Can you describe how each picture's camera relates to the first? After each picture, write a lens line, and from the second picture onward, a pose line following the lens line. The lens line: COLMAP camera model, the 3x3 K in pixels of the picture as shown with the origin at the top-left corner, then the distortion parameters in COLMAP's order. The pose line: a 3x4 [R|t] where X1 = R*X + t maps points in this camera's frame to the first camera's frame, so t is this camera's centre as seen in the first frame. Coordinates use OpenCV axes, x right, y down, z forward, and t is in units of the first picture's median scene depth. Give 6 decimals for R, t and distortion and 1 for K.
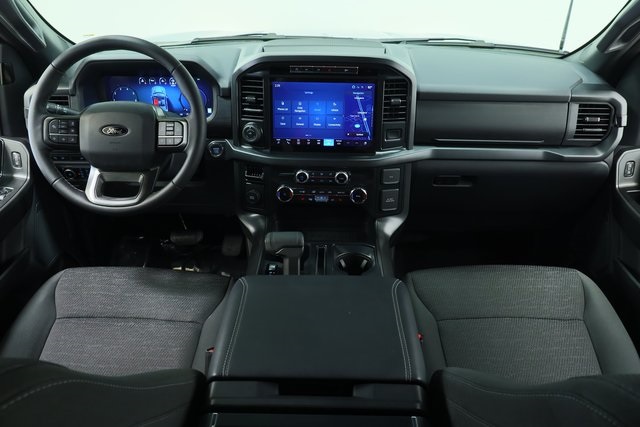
lens RADIAL K [[550.6, 0, 320.4], [0, 550.6, 213.3], [0, 0, 1]] dist [-0.036587, 0.005284]
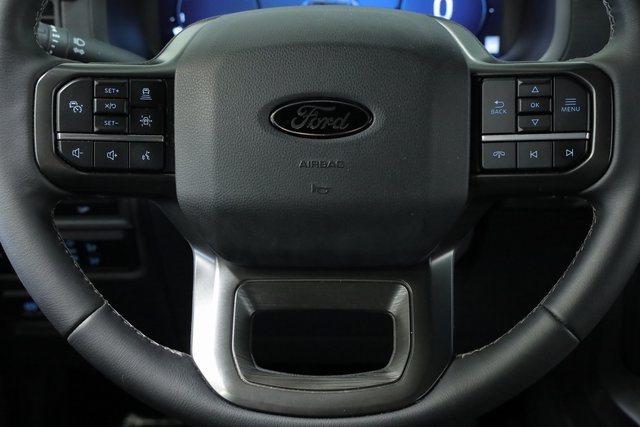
lens RADIAL K [[1071.2, 0, 321.0], [0, 1071.2, 214.5], [0, 0, 1]] dist [0.143717, 0.000000]
pose [[0.999703, -0.021260, -0.011893, -0.322653], [0.020662, 0.998617, -0.048348, -0.071405], [0.012905, 0.048087, 0.998760, 0.437803]]
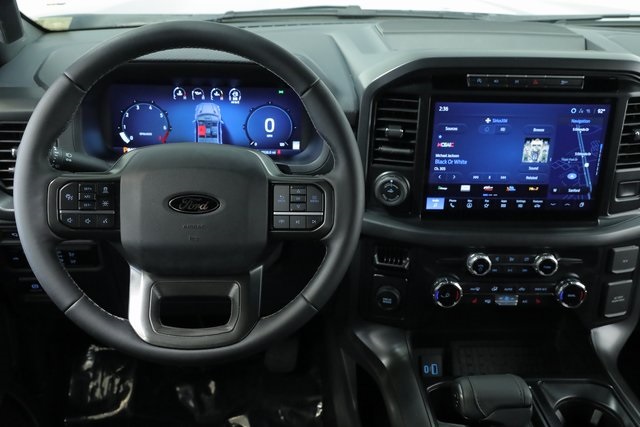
lens RADIAL K [[754.0, 0, 322.8], [0, 754.0, 217.3], [0, 0, 1]] dist [0.086122, 0.000000]
pose [[0.993279, -0.015232, 0.114737, -0.293101], [0.017245, 0.999714, -0.016573, -0.108385], [-0.114452, 0.018440, 0.993258, 0.234806]]
